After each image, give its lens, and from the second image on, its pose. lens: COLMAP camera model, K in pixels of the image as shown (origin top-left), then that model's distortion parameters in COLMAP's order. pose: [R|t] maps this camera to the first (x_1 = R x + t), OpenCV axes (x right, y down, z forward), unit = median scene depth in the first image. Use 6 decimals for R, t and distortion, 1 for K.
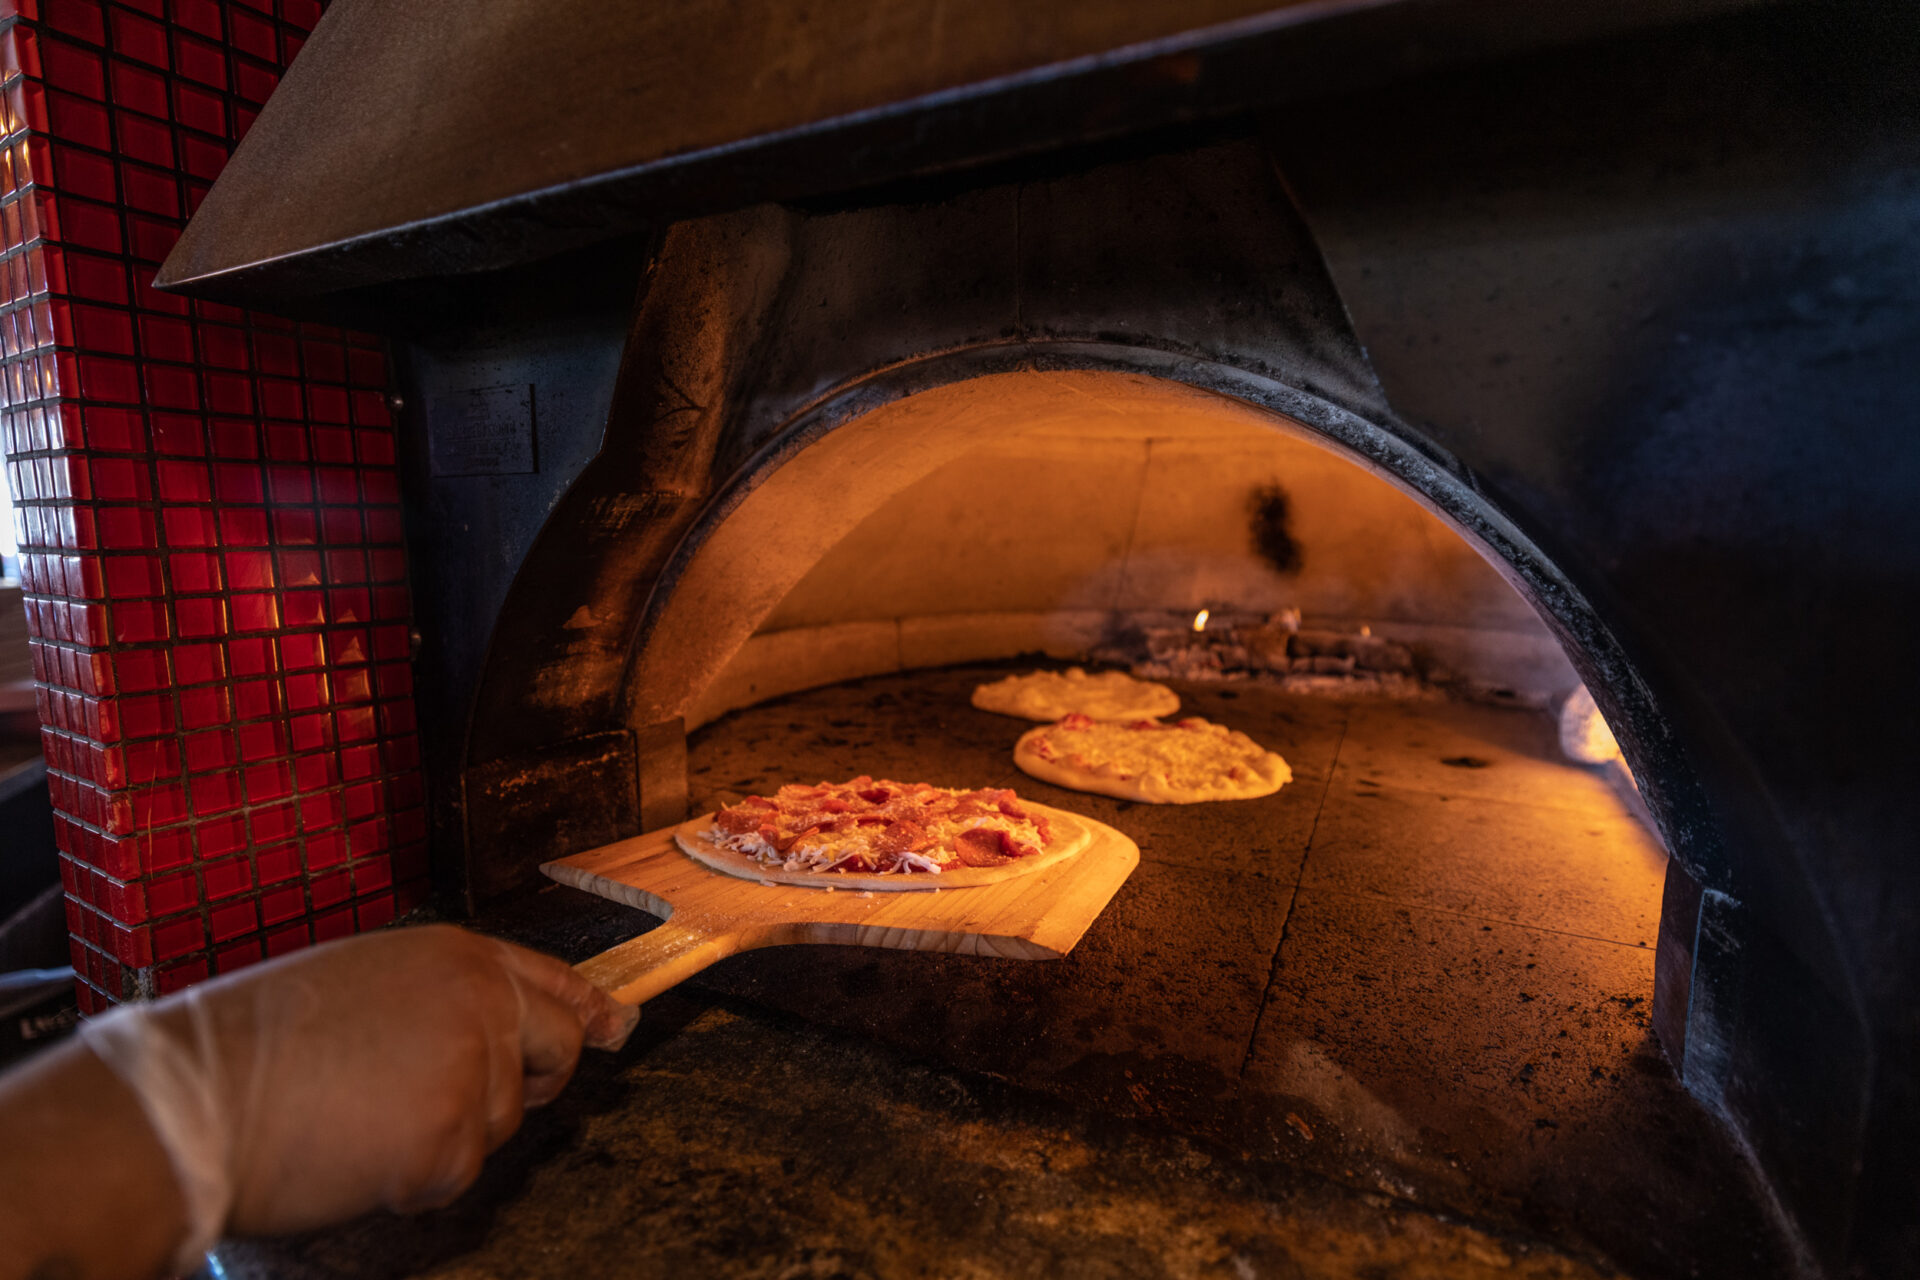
lens RADIAL K [[838.8, 0, 960.0], [0, 838.8, 640.0], [0, 0, 1]] dist [-0.001629, -0.000151]
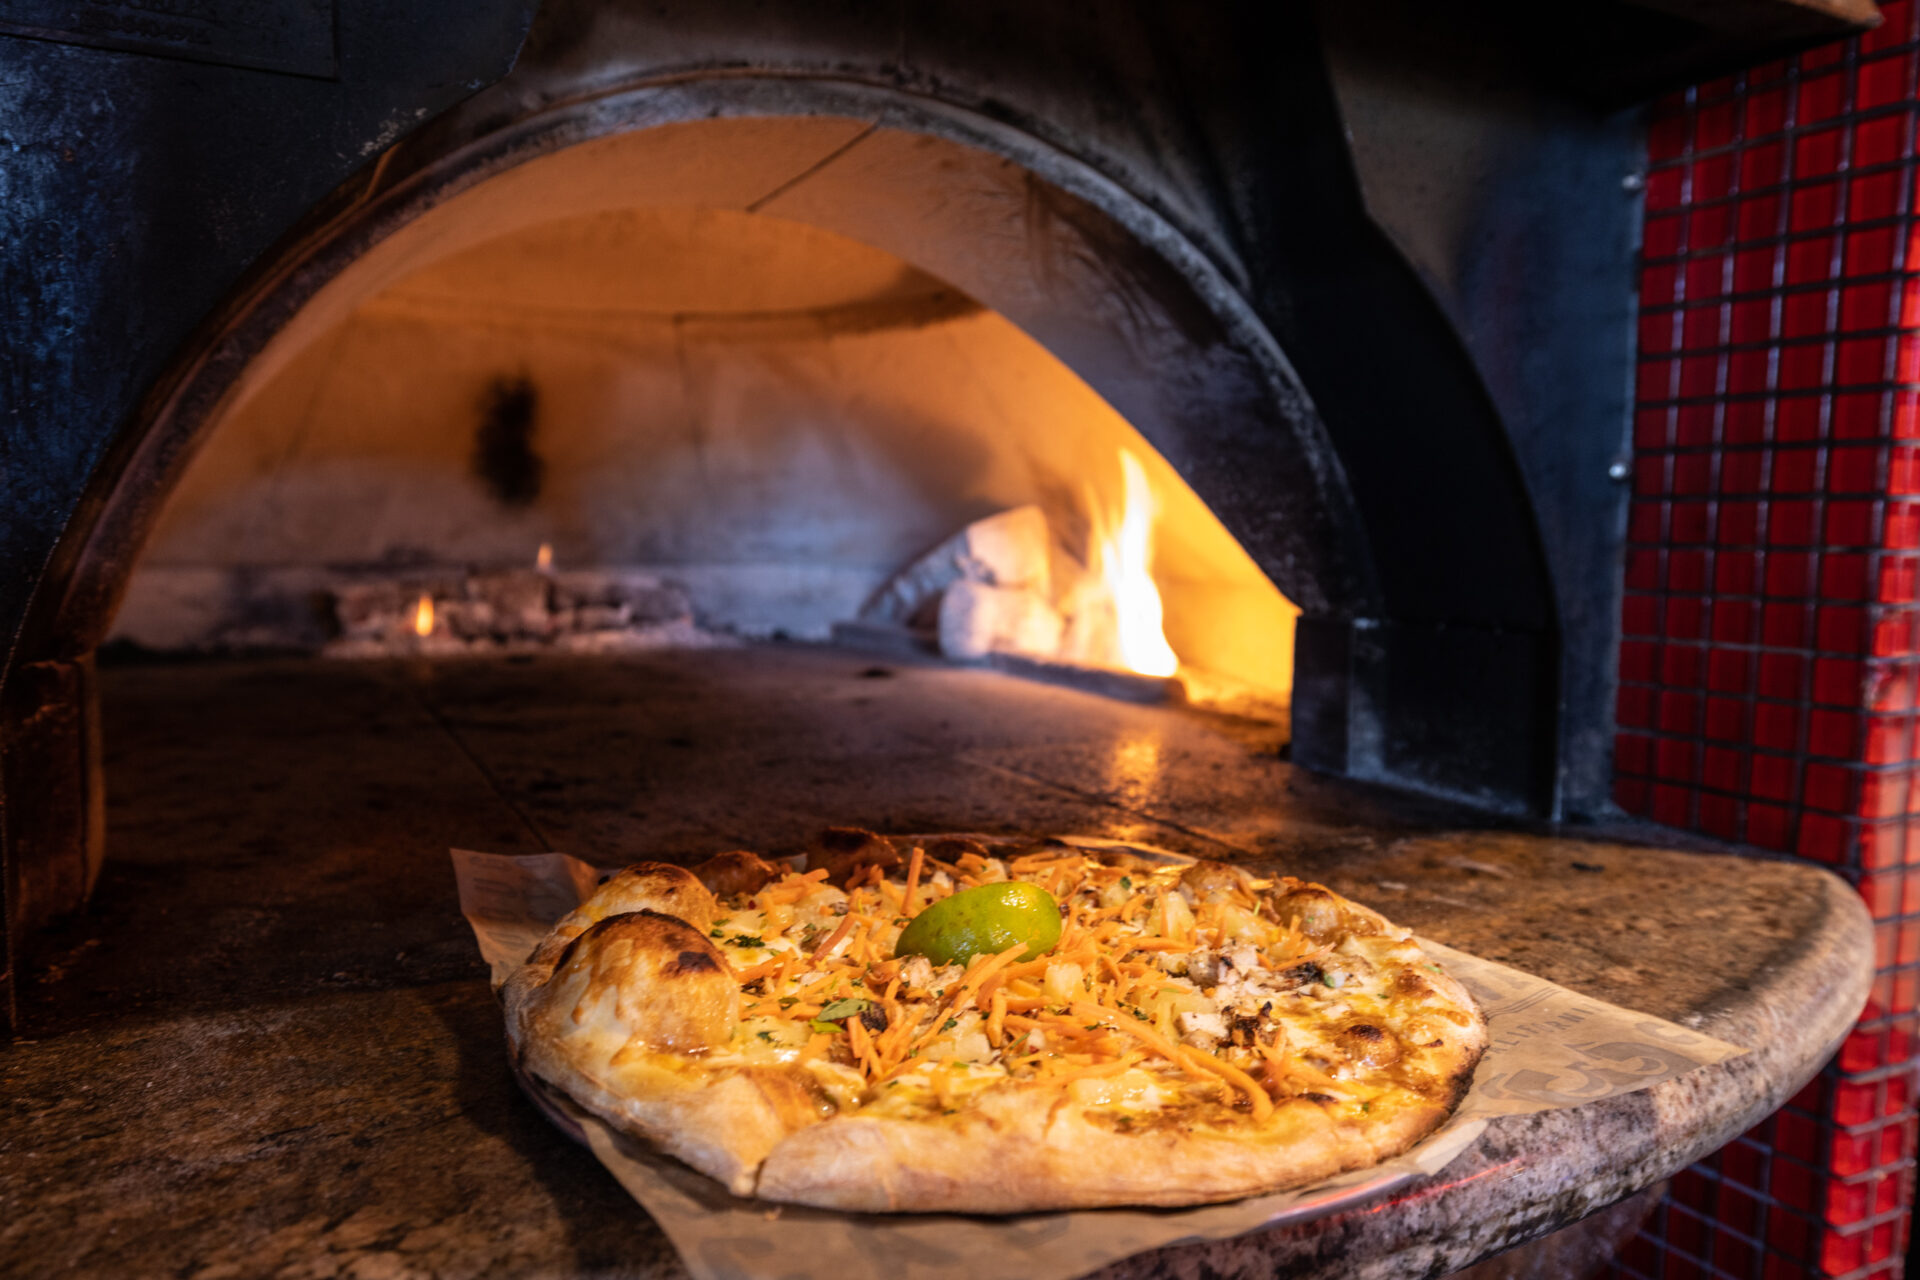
lens RADIAL K [[1191.7, 0, 960.0], [0, 1191.7, 640.0], [0, 0, 1]] dist [-0.000795, 0.003674]
pose [[0.630455, -0.083737, 0.771696, -0.199095], [0.086405, 0.995556, 0.037437, 0.037671], [-0.771402, 0.043076, 0.634889, 0.048354]]
